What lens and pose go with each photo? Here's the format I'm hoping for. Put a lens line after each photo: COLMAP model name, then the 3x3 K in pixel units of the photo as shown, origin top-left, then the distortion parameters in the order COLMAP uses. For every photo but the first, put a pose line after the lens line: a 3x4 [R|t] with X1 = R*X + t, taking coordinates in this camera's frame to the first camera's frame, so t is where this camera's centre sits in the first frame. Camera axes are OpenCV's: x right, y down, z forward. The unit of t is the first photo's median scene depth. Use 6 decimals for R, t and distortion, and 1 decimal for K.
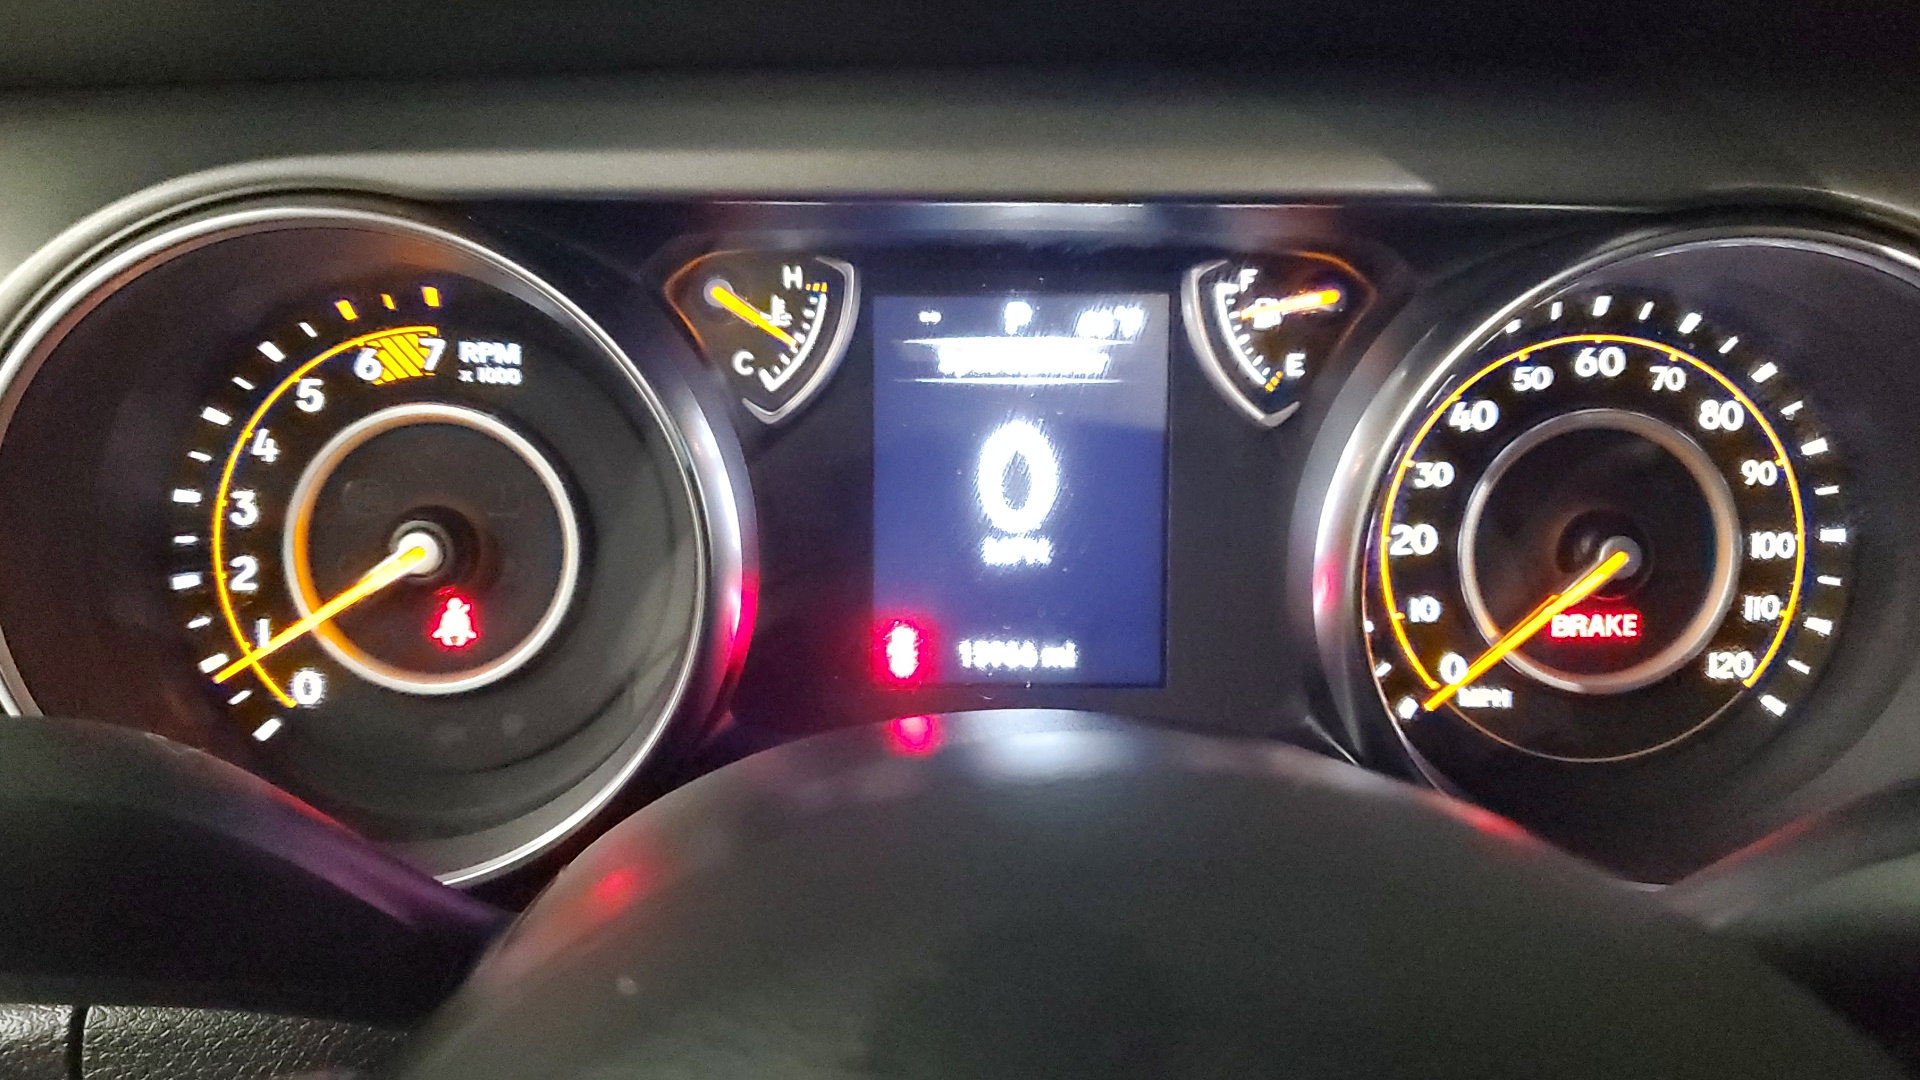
lens RADIAL K [[1646.3, 0, 960.2], [0, 1646.3, 538.2], [0, 0, 1]] dist [0.007119, -0.017124]
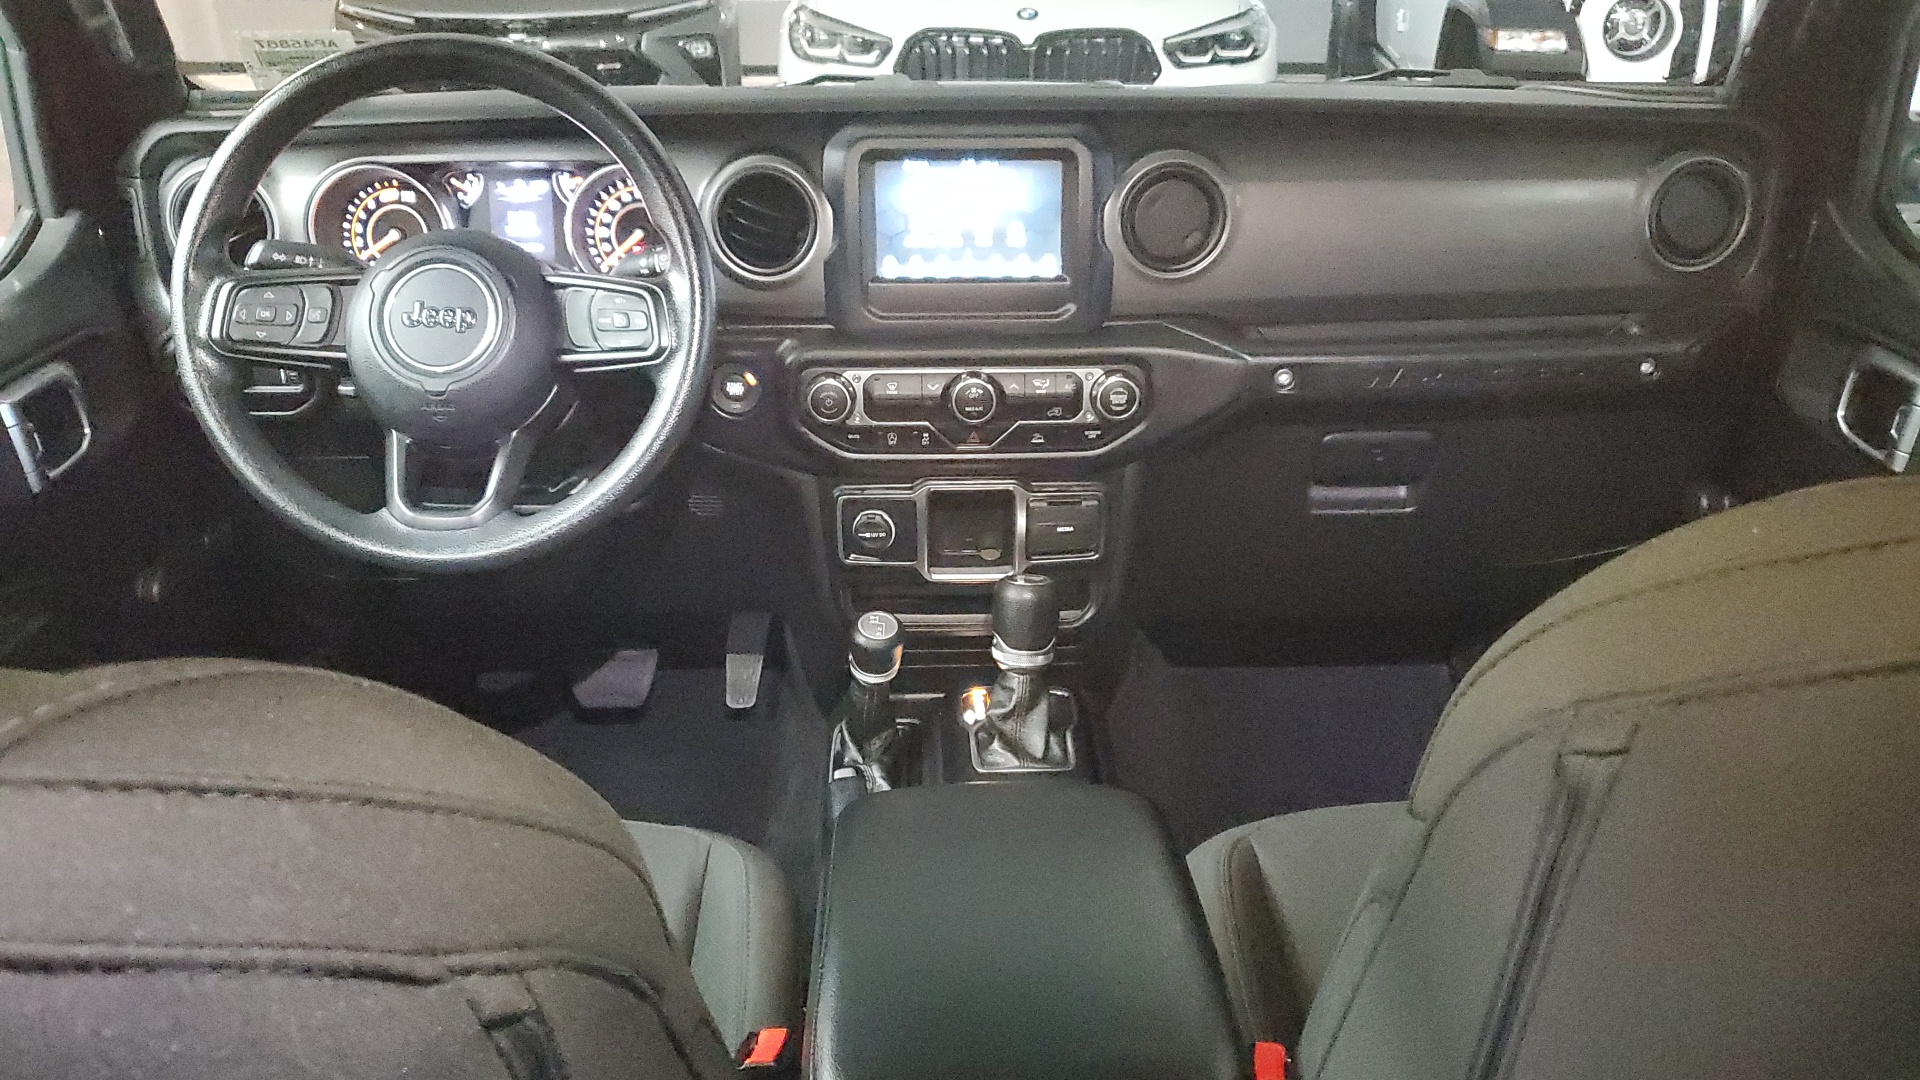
lens RADIAL K [[1508.5, 0, 947.2], [0, 1508.5, 565.0], [0, 0, 1]] dist [0.045345, -0.069056]
pose [[0.999782, -0.012834, -0.016495, 1.339296], [0.014304, 0.995626, 0.092330, 0.573093], [0.015238, -0.092546, 0.995592, -3.463574]]
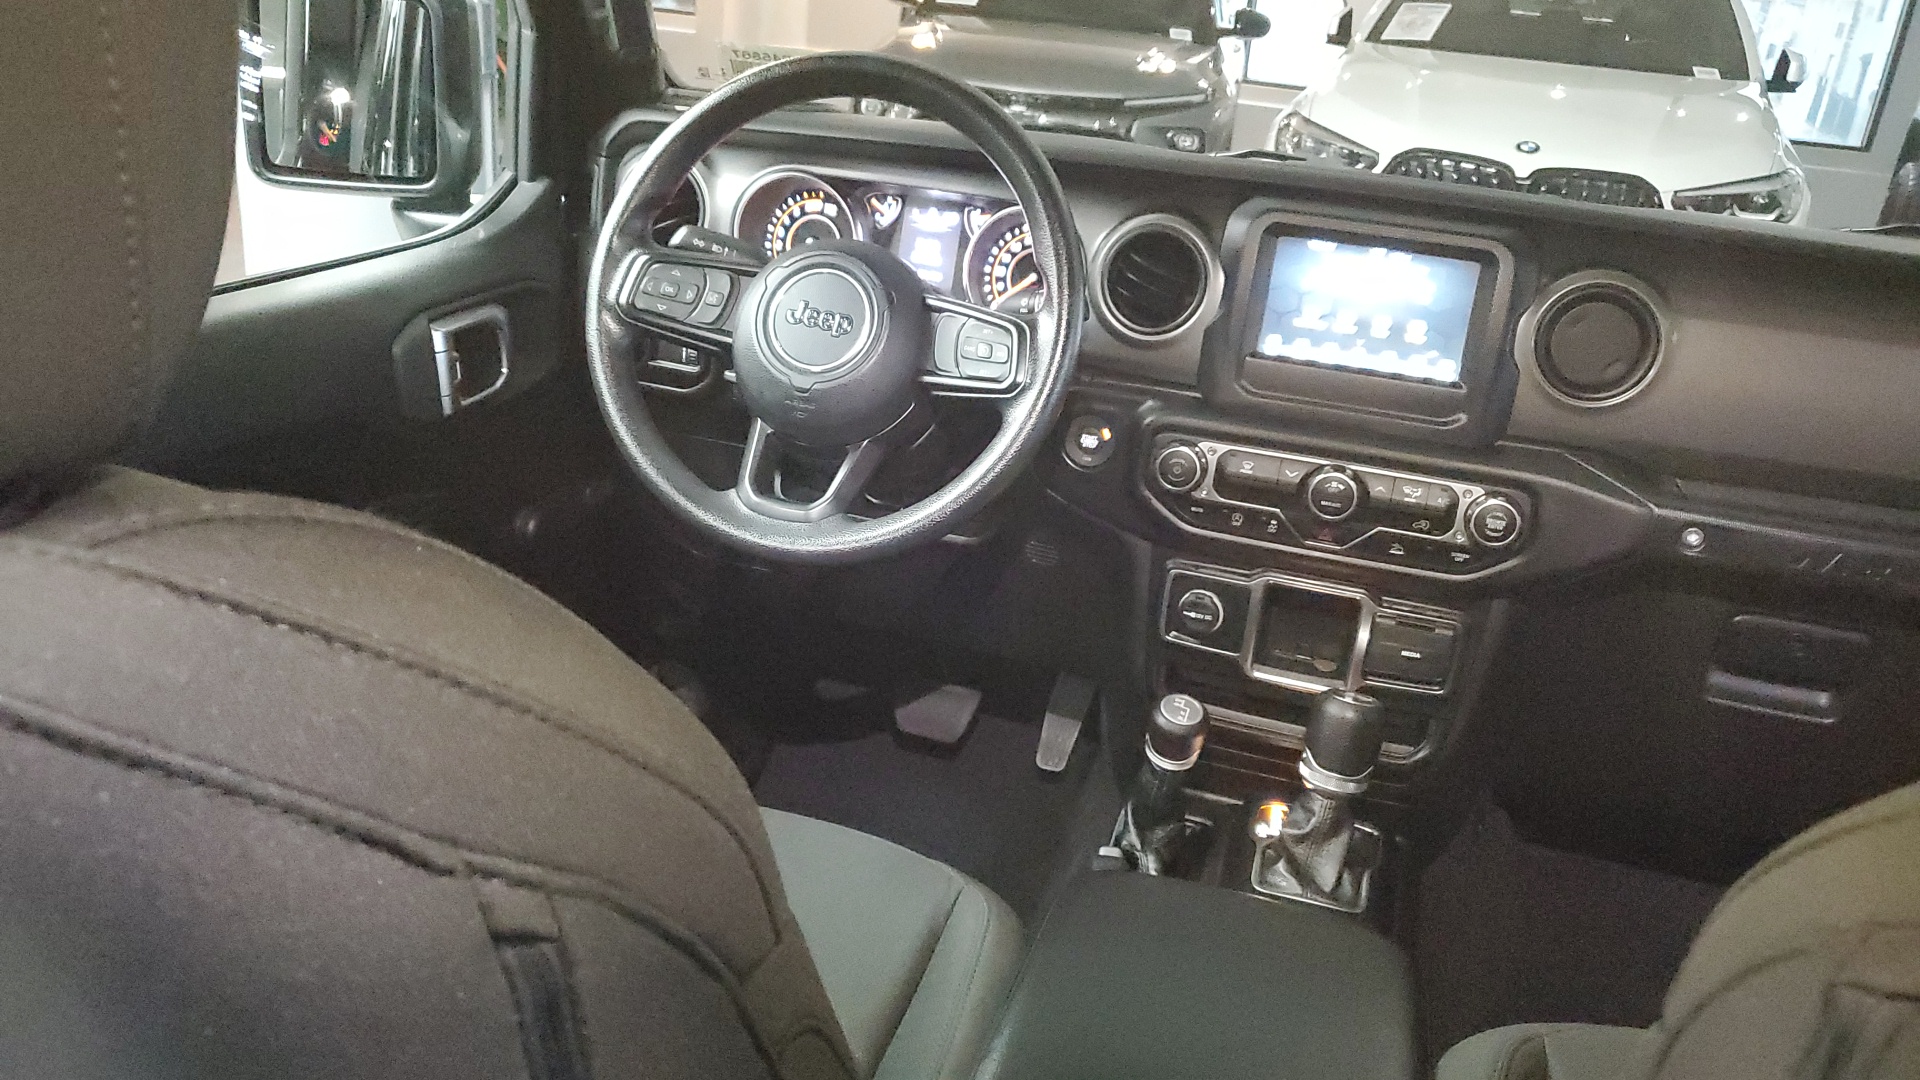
lens RADIAL K [[1508.5, 0, 959.6], [0, 1508.5, 549.9], [0, 0, 1]] dist [0.045345, -0.069056]
pose [[0.943186, 0.182274, -0.277805, 1.554429], [-0.177641, 0.983199, 0.041986, 0.648910], [0.280791, 0.009749, 0.959719, -3.302118]]
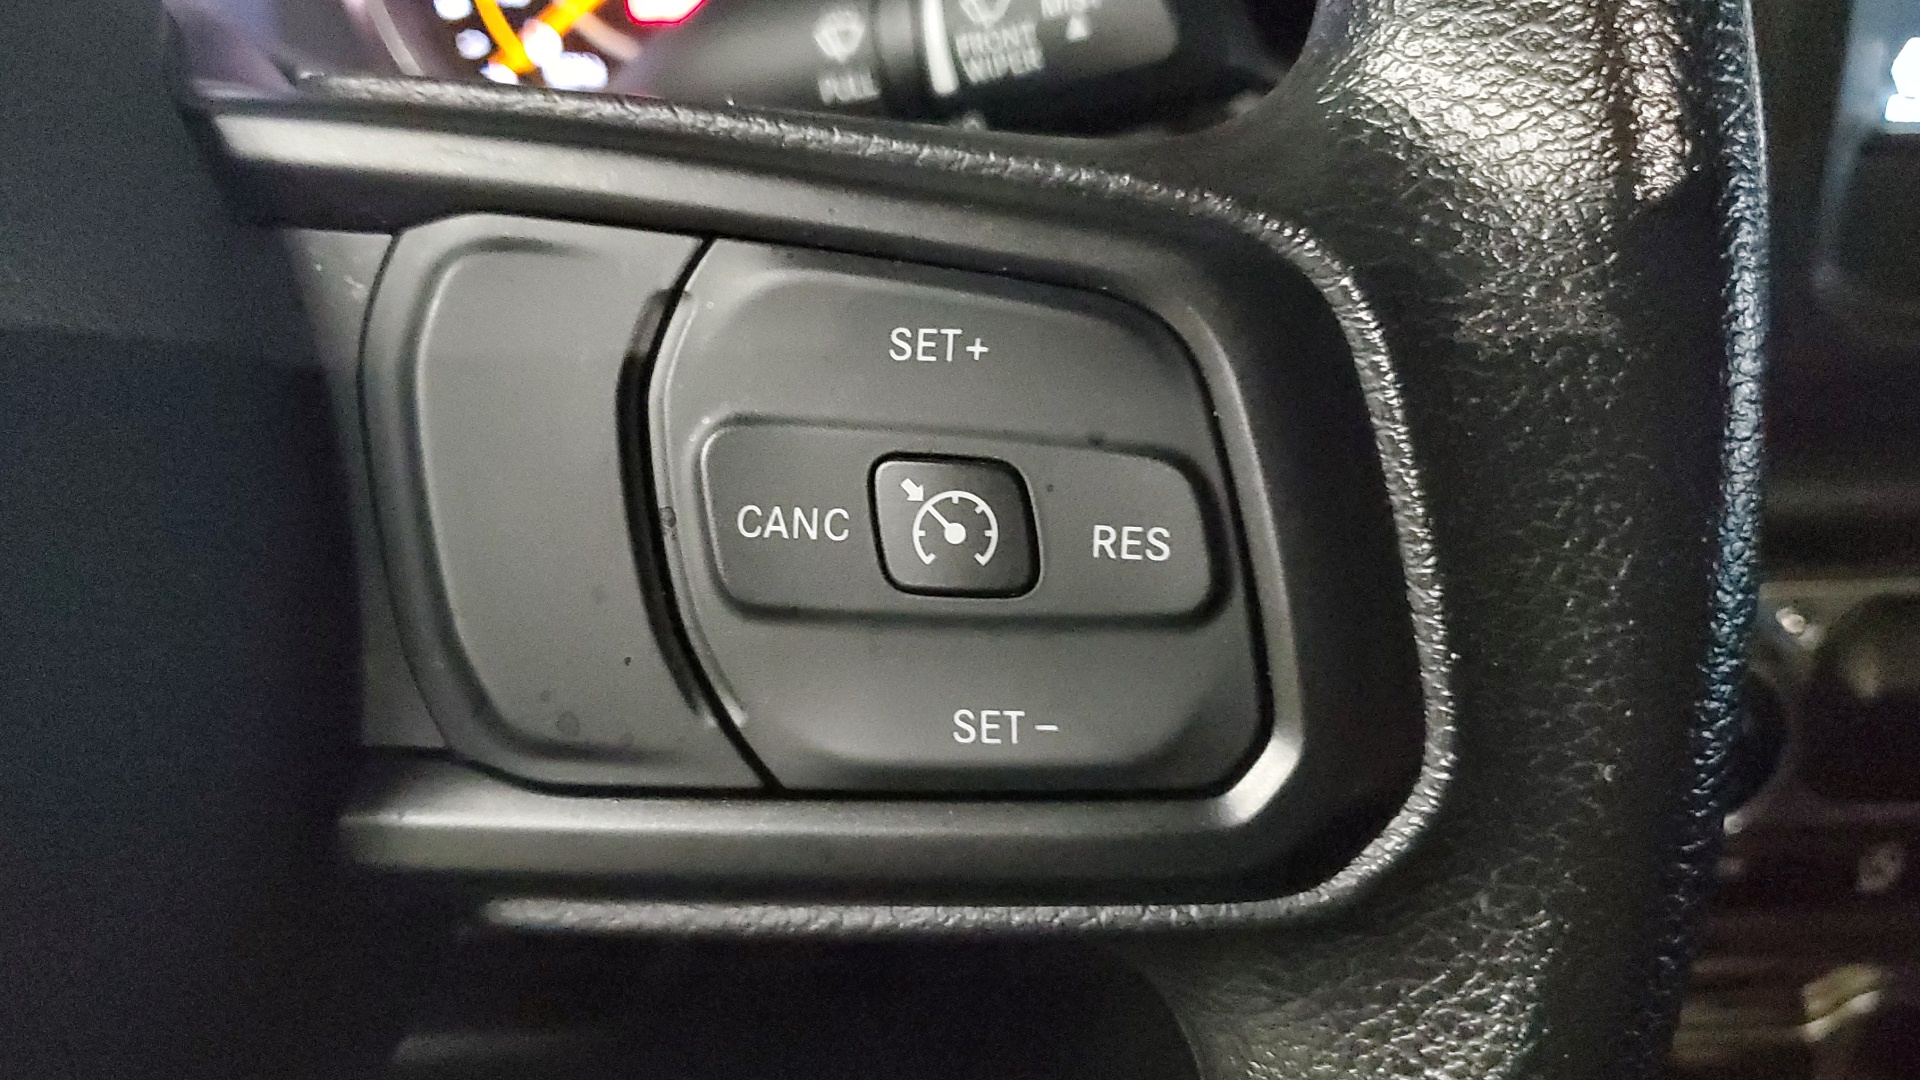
lens RADIAL K [[1692.2, 0, 946.9], [0, 1692.2, 534.6], [0, 0, 1]] dist [0.039246, -0.012169]
pose [[0.993324, -0.031371, 0.111015, 0.429267], [0.015342, 0.989691, 0.142396, 0.242644], [-0.114337, -0.139743, 0.983564, -0.150460]]
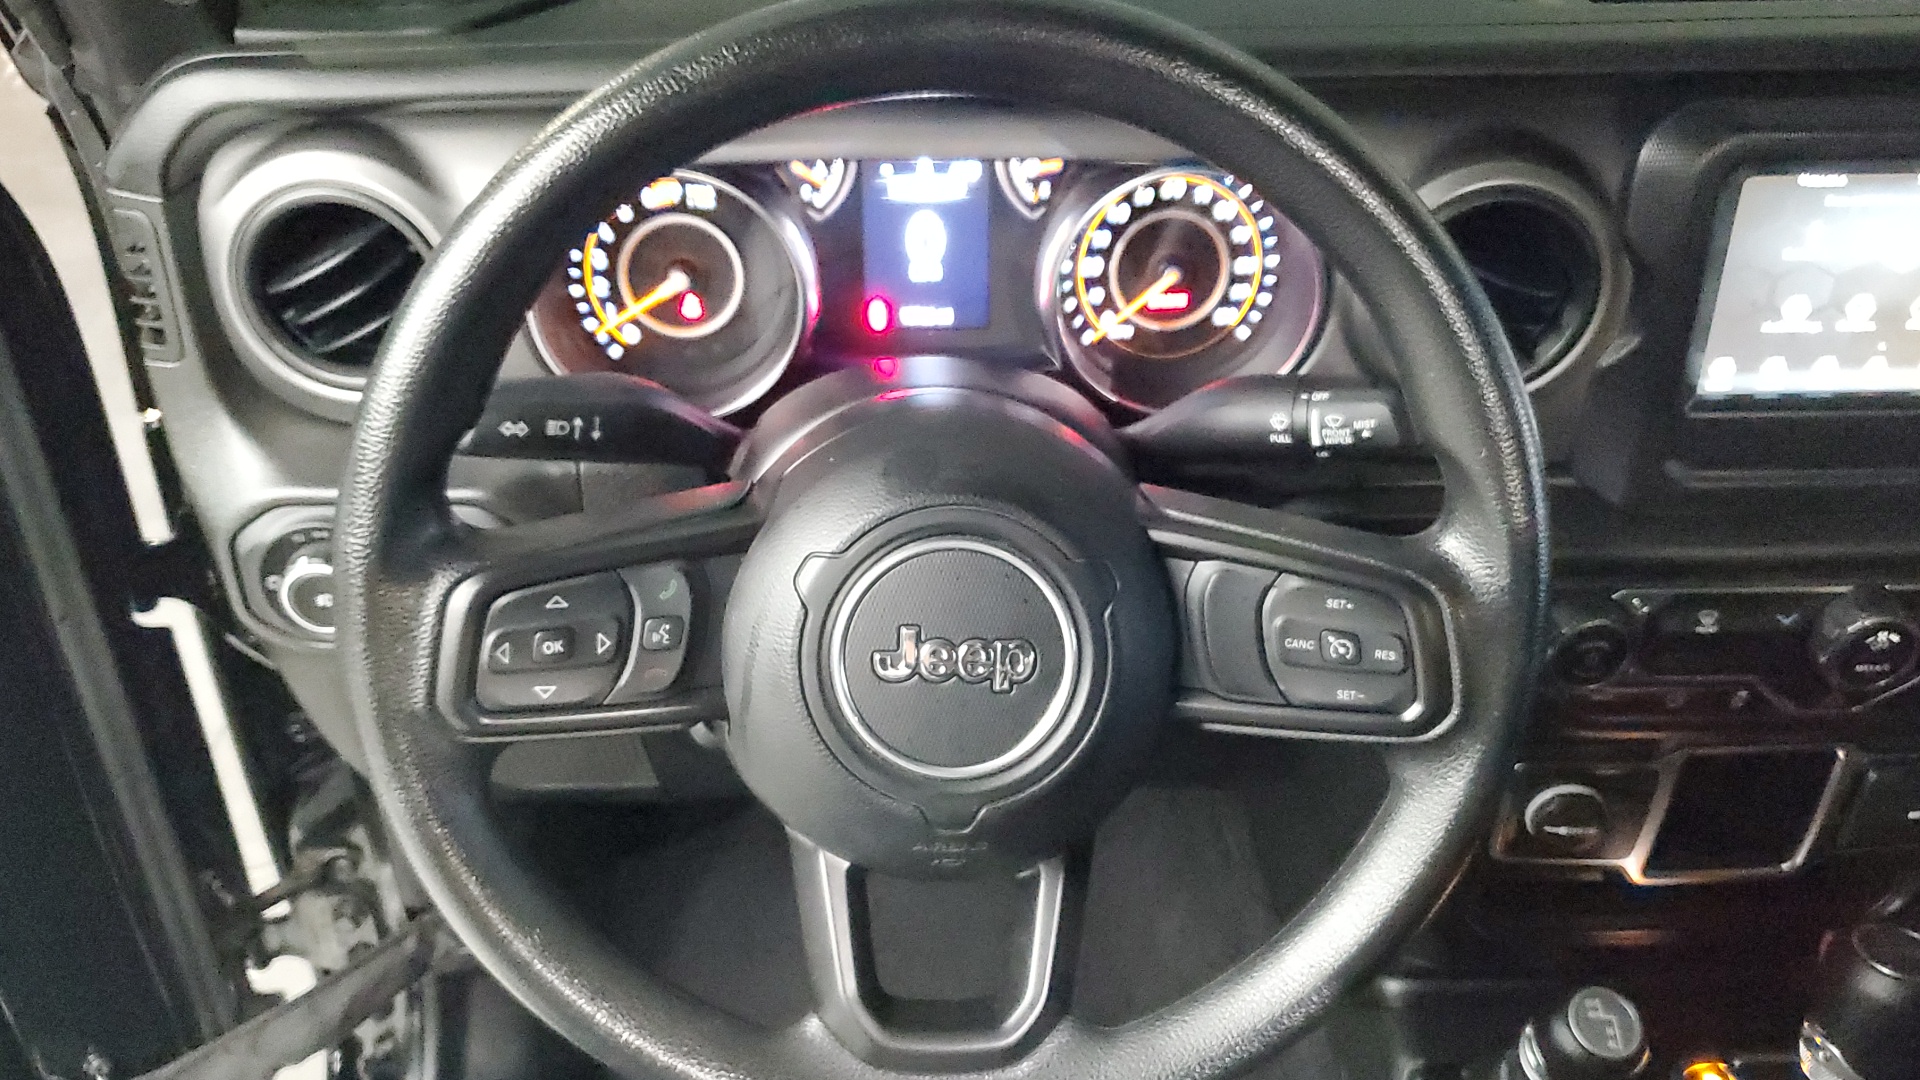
lens RADIAL K [[1692.2, 0, 946.7], [0, 1692.2, 543.8], [0, 0, 1]] dist [0.039246, -0.012169]
pose [[0.999460, -0.013777, 0.029816, -0.012732], [0.003165, 0.943953, 0.330065, -0.429827], [-0.032692, -0.329793, 0.943487, -1.433078]]
